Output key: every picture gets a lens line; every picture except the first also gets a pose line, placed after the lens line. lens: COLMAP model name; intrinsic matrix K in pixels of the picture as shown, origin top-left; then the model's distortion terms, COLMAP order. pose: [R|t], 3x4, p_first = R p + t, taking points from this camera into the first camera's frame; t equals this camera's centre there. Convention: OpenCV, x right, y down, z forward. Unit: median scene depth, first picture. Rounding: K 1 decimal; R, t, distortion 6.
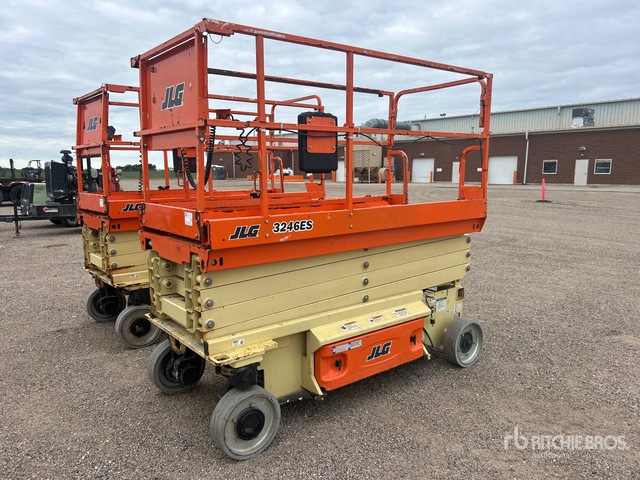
lens RADIAL K [[493.0, 0, 311.3], [0, 493.0, 248.6], [0, 0, 1]] dist [-0.029455, 0.014709]
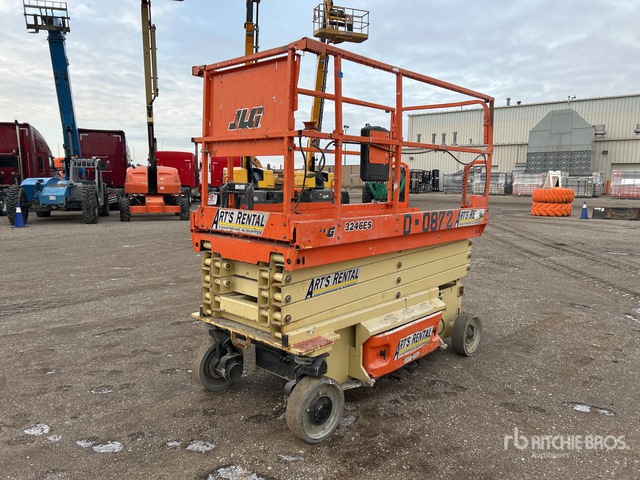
lens RADIAL K [[493.0, 0, 326.5], [0, 493.0, 253.3], [0, 0, 1]] dist [-0.029455, 0.014709]
pose [[0.985041, -0.003816, 0.172278, -0.272402], [0.004976, 0.999968, -0.006299, 0.015833], [-0.172249, 0.007062, 0.985028, -0.074664]]
